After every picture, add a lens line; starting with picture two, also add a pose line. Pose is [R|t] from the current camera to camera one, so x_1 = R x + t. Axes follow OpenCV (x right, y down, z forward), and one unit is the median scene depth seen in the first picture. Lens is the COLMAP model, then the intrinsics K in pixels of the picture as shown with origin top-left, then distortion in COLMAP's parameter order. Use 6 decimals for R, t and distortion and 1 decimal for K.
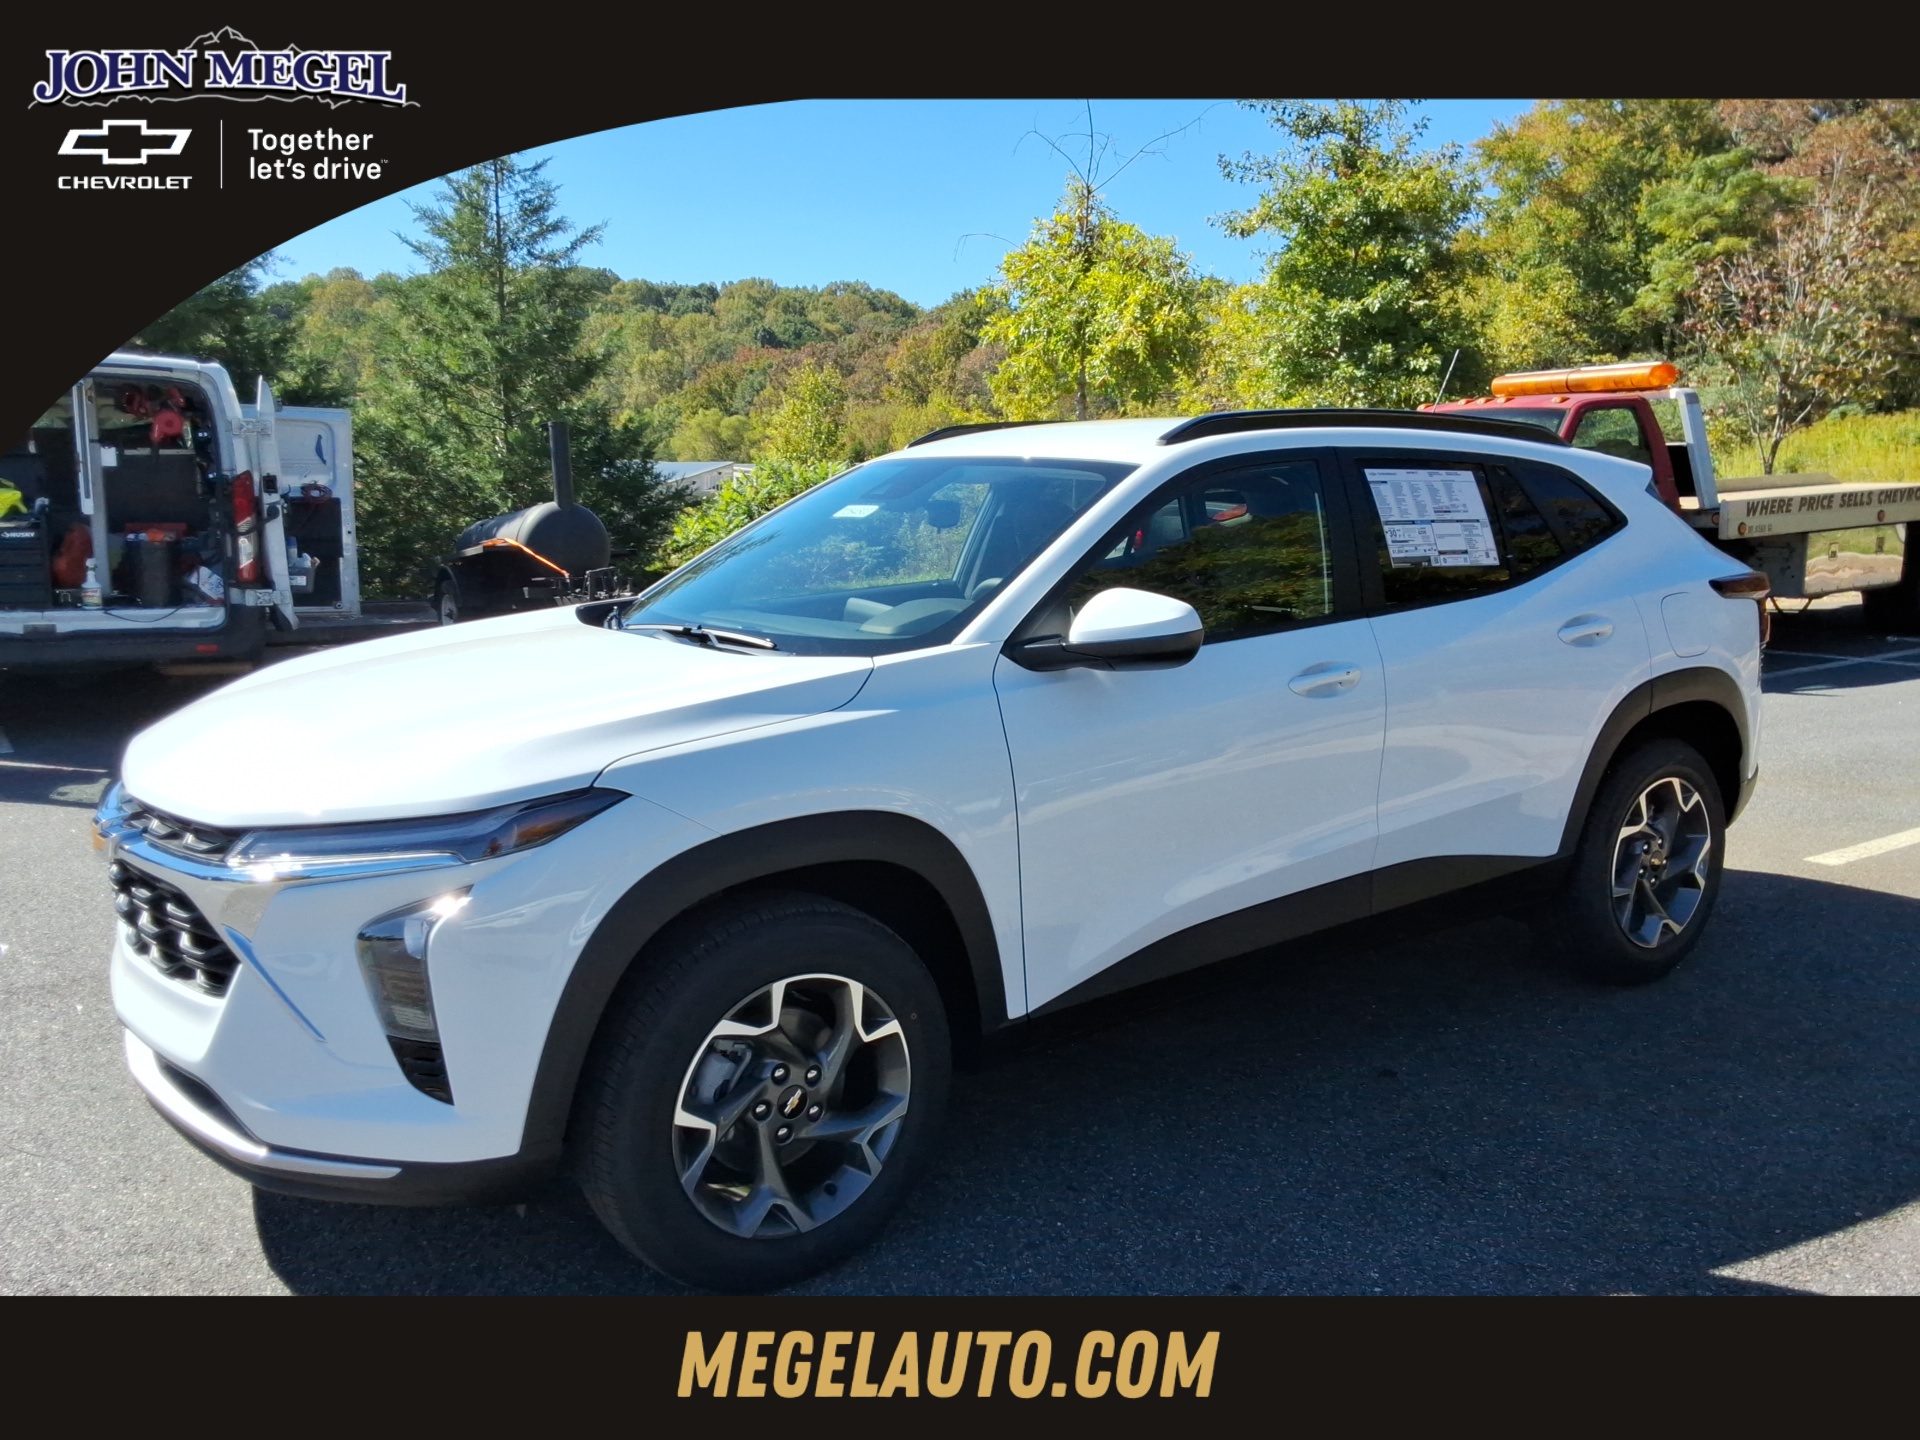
lens RADIAL K [[1542.8, 0, 960.7], [0, 1542.8, 755.9], [0, 0, 1]] dist [0.124883, -0.192469]
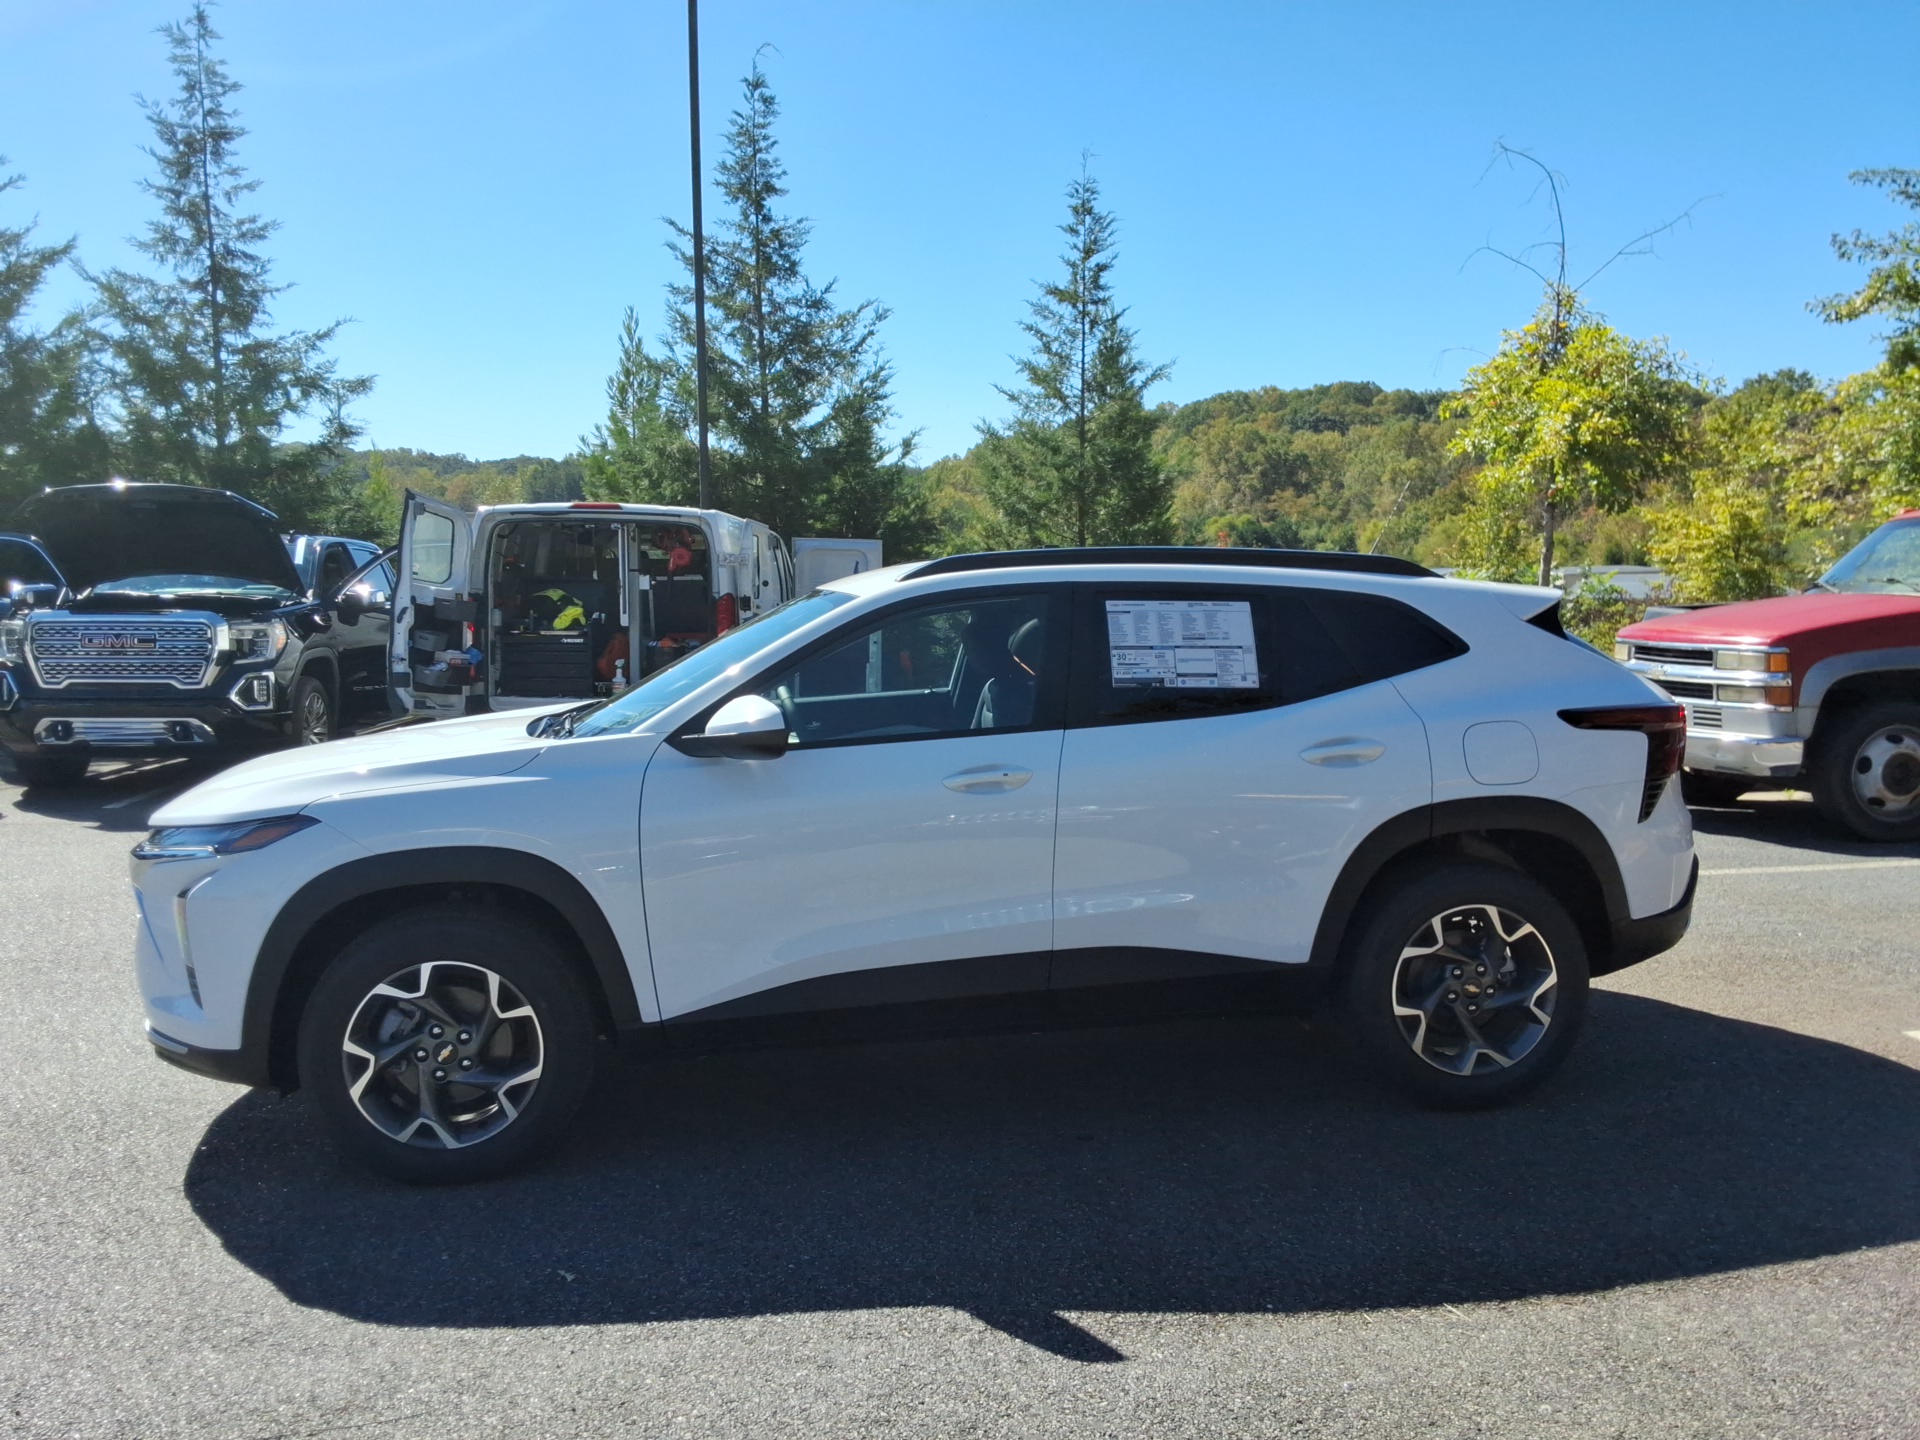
lens RADIAL K [[1542.8, 0, 960.7], [0, 1542.8, 755.9], [0, 0, 1]] dist [0.124883, -0.192469]
pose [[0.888056, 0.046052, -0.457423, 0.595770], [-0.076645, 0.995876, -0.048540, -0.006740], [0.453301, 0.078166, 0.887924, -0.038130]]
